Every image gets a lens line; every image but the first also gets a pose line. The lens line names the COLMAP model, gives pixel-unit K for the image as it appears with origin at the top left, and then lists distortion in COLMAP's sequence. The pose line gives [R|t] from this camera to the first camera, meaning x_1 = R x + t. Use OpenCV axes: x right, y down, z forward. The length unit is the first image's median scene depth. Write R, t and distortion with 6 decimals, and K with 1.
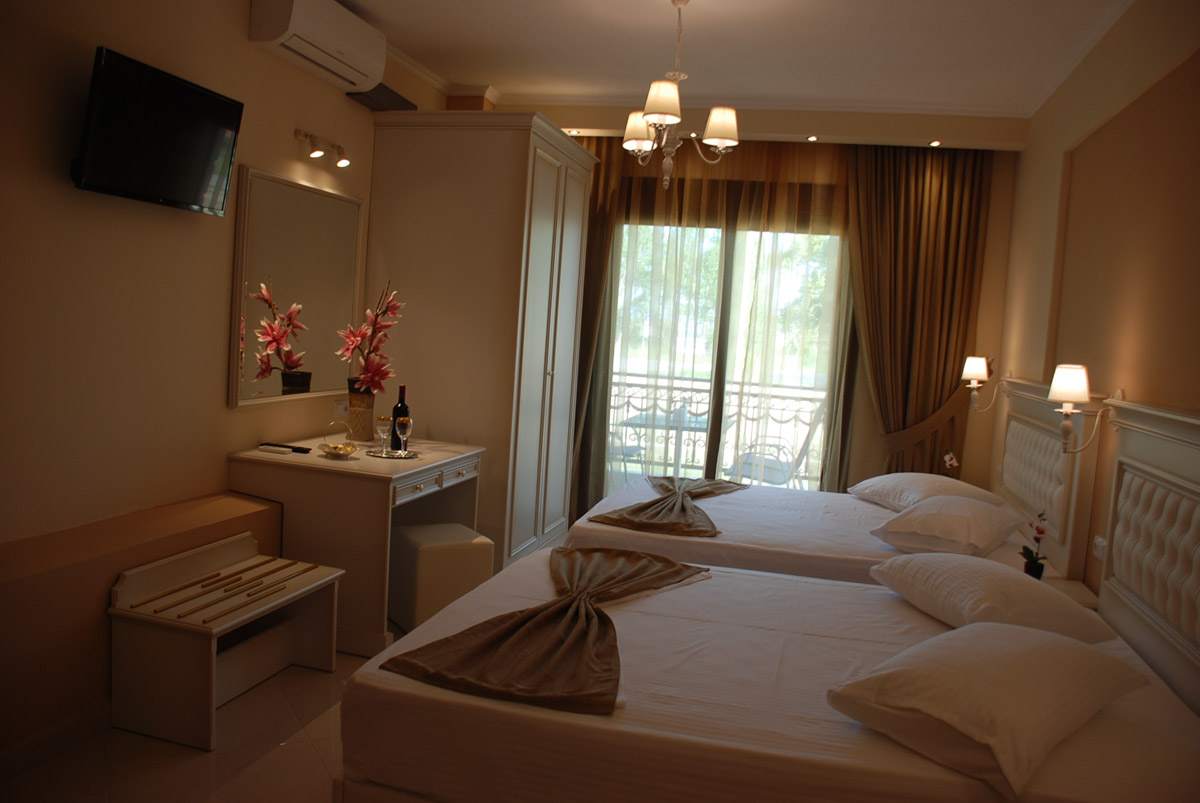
lens RADIAL K [[921.6, 0, 607.0], [0, 921.6, 384.2], [0, 0, 1]] dist [-0.179944, 0.137734]
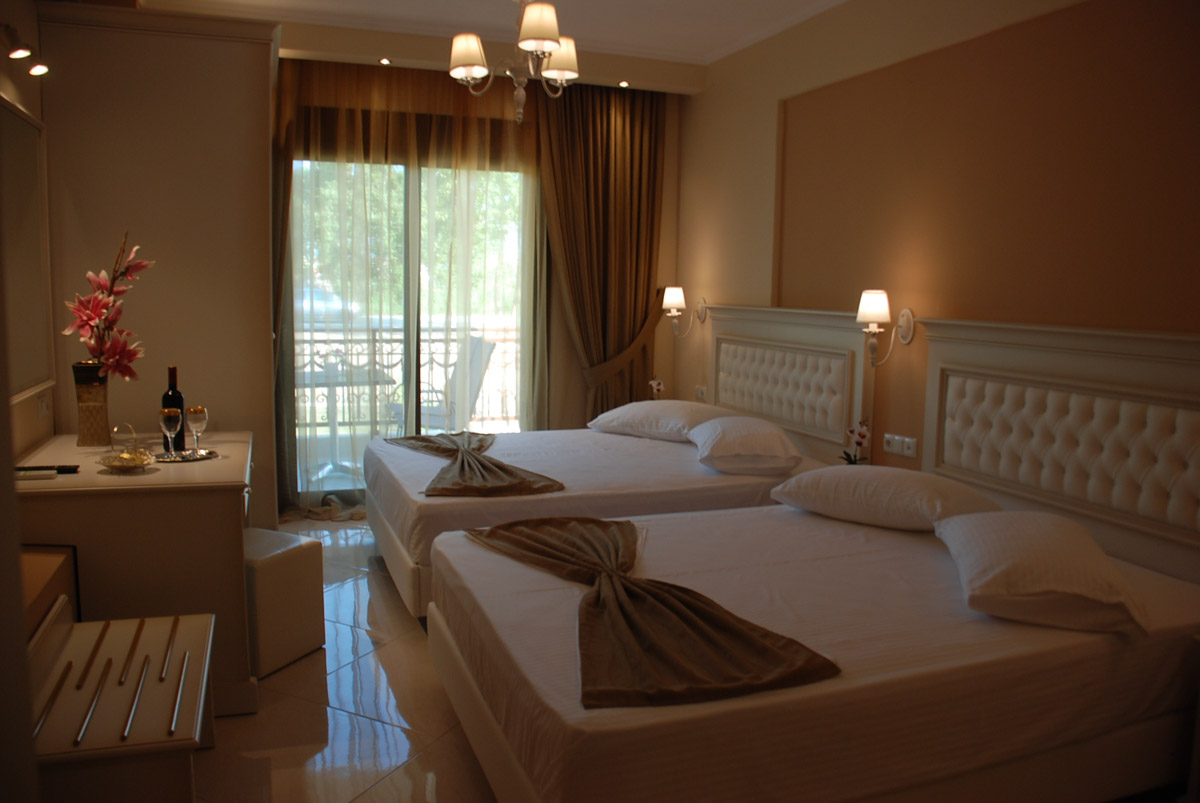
lens RADIAL K [[921.6, 0, 607.0], [0, 921.6, 384.2], [0, 0, 1]] dist [-0.179944, 0.137734]
pose [[0.824027, -0.111838, 0.555402, -0.324293], [0.072729, 0.993093, 0.092068, -0.025652], [-0.561863, -0.035473, 0.826469, 0.155783]]
